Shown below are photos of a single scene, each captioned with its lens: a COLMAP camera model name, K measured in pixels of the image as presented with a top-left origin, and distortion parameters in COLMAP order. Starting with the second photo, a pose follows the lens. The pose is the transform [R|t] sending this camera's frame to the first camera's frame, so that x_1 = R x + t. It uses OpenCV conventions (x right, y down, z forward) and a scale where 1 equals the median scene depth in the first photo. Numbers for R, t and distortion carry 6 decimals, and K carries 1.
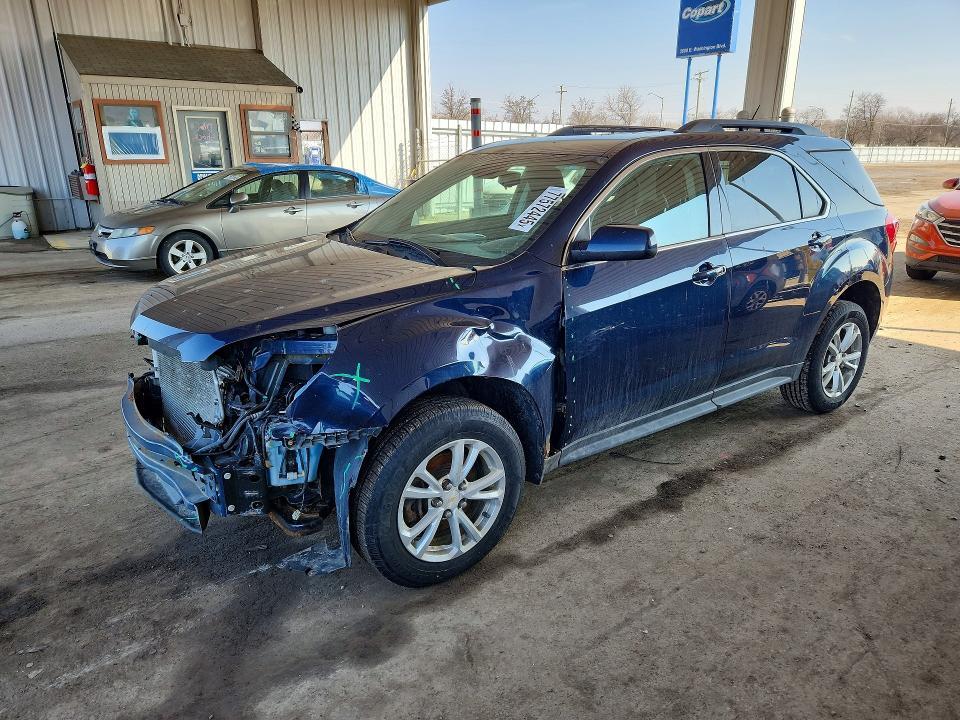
lens RADIAL K [[613.3, 0, 485.8], [0, 613.3, 333.8], [0, 0, 1]] dist [0.064336, -0.050080]
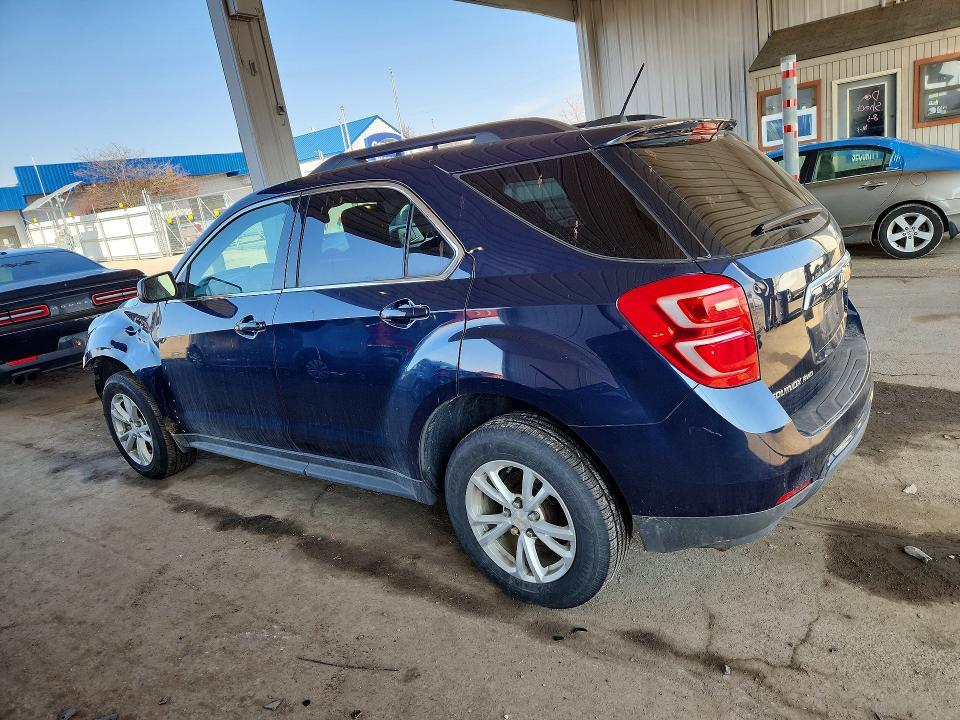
lens RADIAL K [[613.3, 0, 485.8], [0, 613.3, 333.8], [0, 0, 1]] dist [0.064336, -0.050080]
pose [[0.338011, 0.178676, -0.924026, 0.742315], [-0.130733, 0.981209, 0.141911, -0.143929], [0.932018, 0.072833, 0.355018, 0.530791]]
